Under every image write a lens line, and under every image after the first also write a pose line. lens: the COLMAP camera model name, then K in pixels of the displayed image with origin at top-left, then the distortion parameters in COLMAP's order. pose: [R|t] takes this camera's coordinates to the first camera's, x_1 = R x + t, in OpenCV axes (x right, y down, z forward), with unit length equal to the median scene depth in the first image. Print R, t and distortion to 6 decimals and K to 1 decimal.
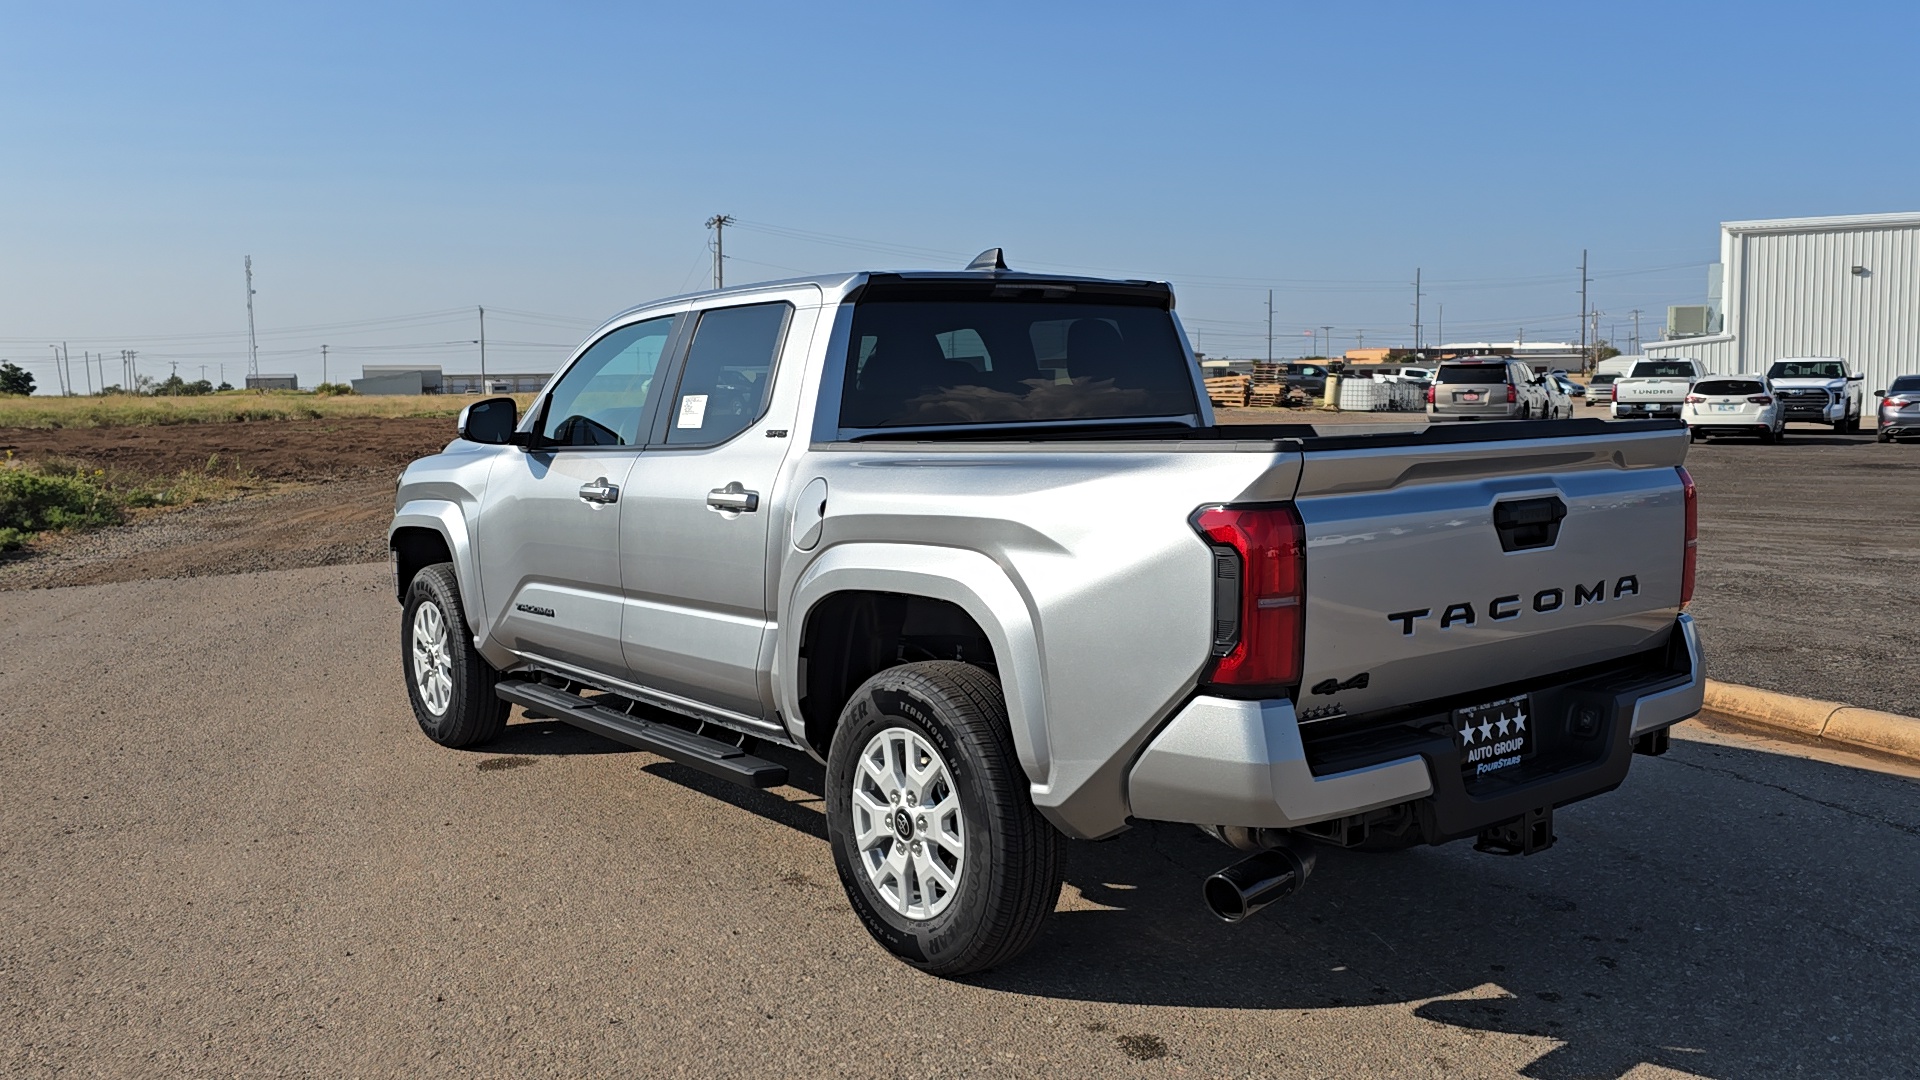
lens RADIAL K [[1608.9, 0, 974.3], [0, 1608.9, 542.1], [0, 0, 1]] dist [-0.004525, -0.005640]
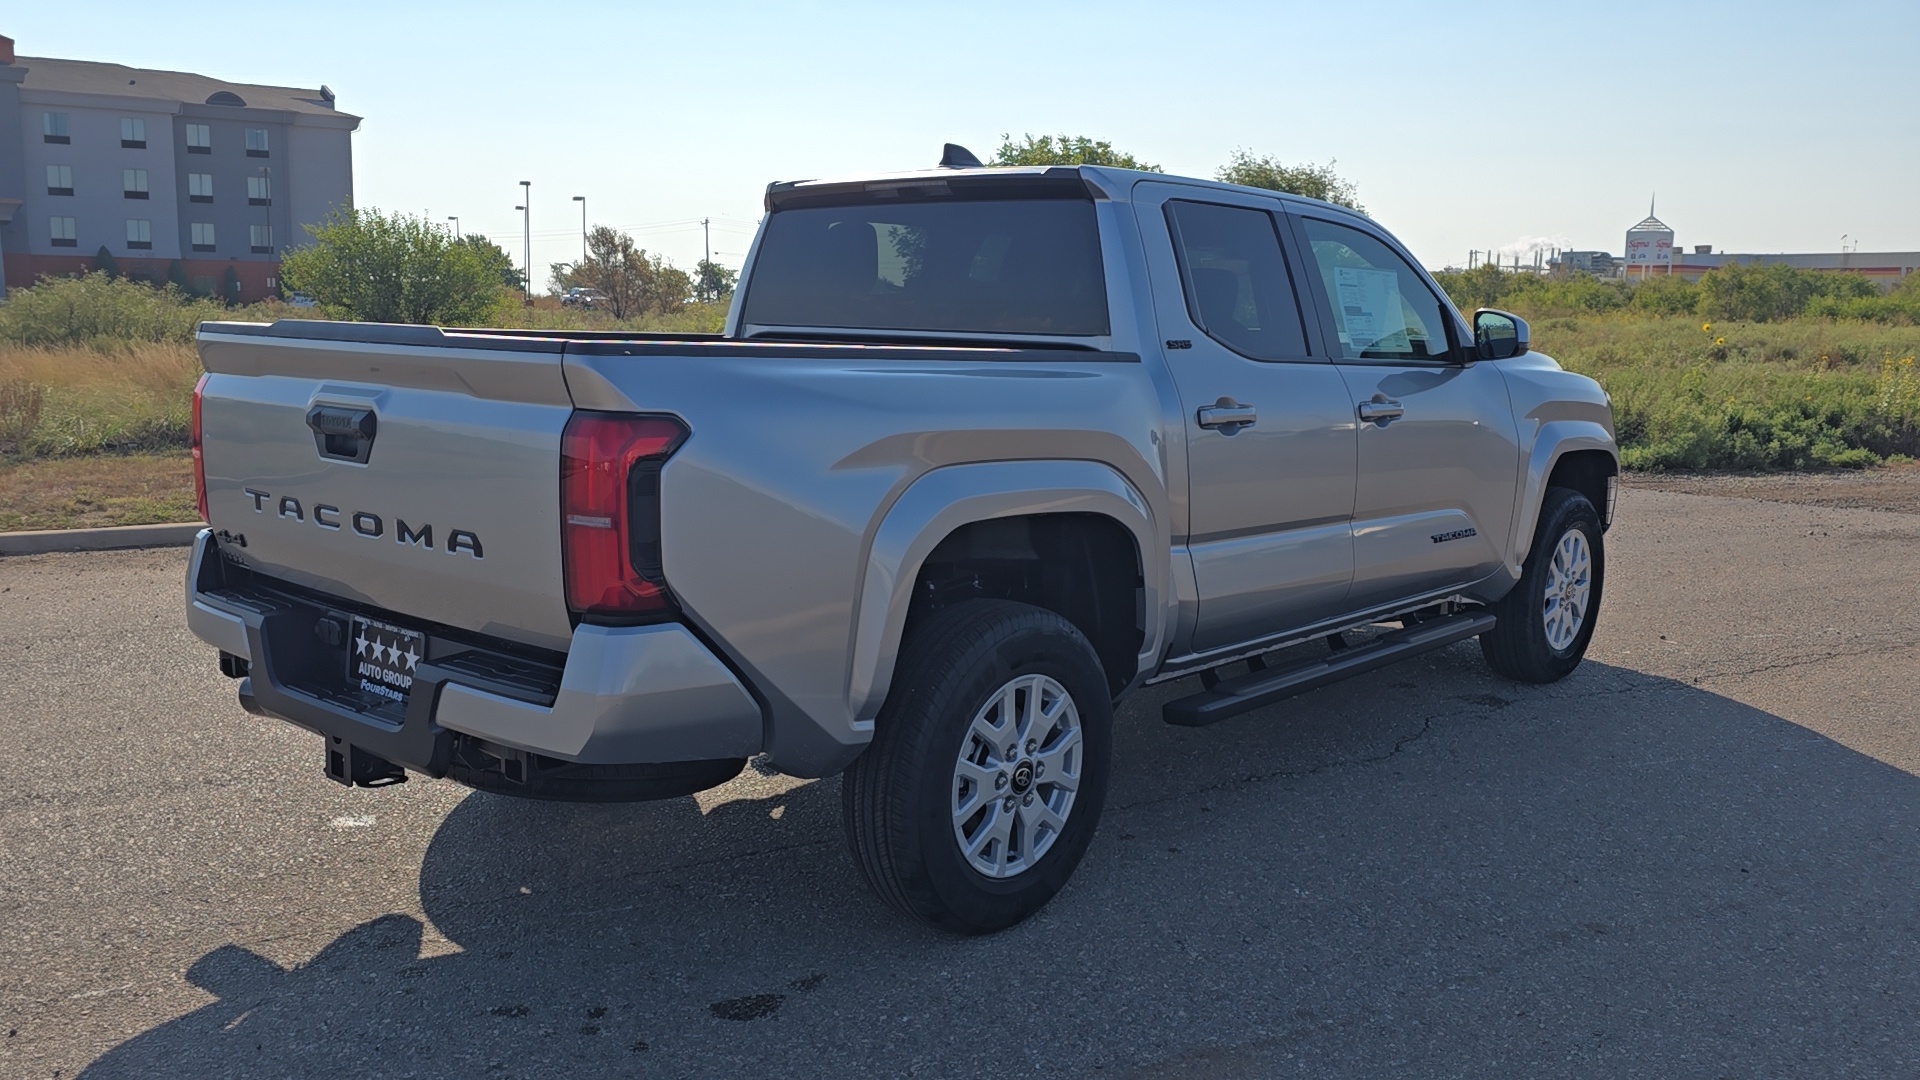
lens RADIAL K [[1608.9, 0, 947.5], [0, 1608.9, 549.3], [0, 0, 1]] dist [-0.004525, -0.005640]
pose [[0.182919, 0.169678, -0.968375, 0.117933], [-0.121211, 0.981371, 0.149059, -0.011325], [0.975627, 0.090112, 0.200078, 0.103587]]
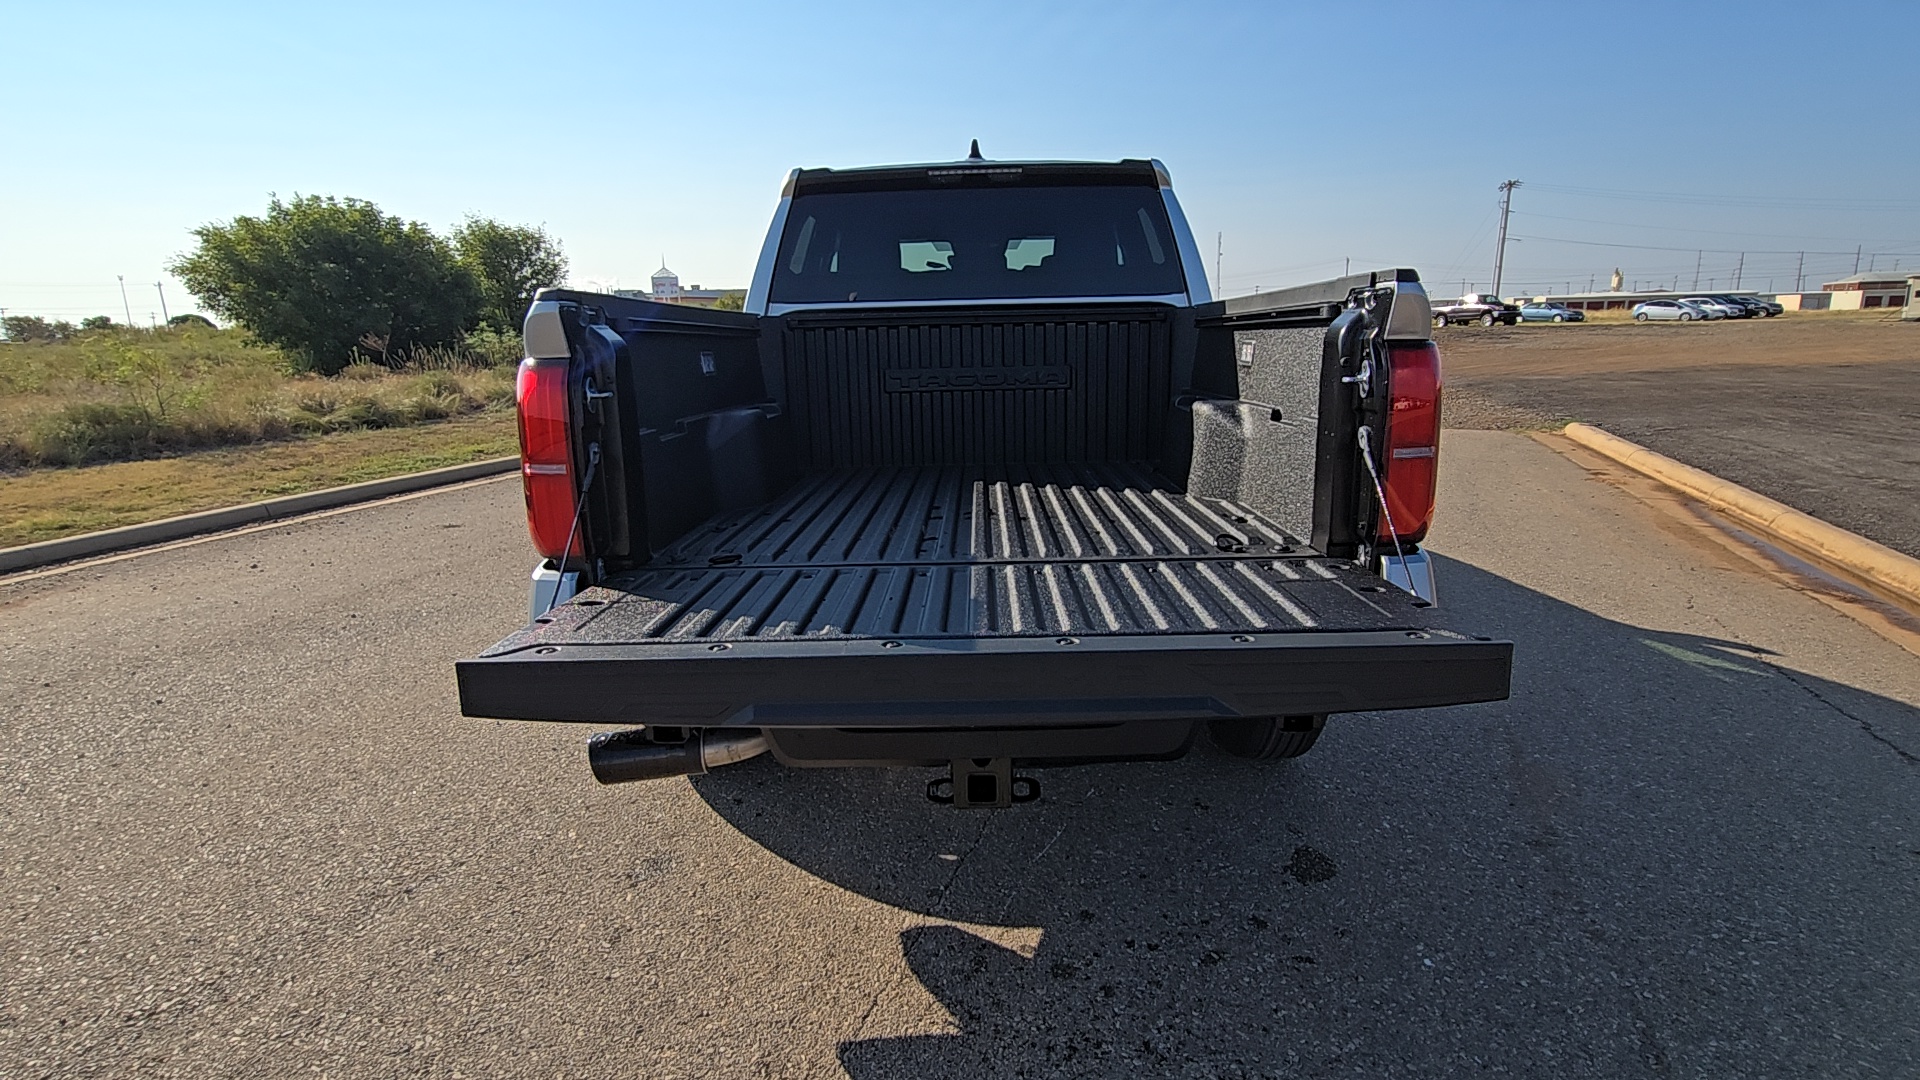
lens RADIAL K [[963.8, 0, 977.8], [0, 963.8, 573.9], [0, 0, 1]] dist [0.000113, 0.003399]
pose [[0.783870, 0.157081, -0.600728, 0.056810], [-0.053930, 0.981039, 0.186154, -0.001819], [0.618579, -0.113523, 0.777479, 0.056510]]
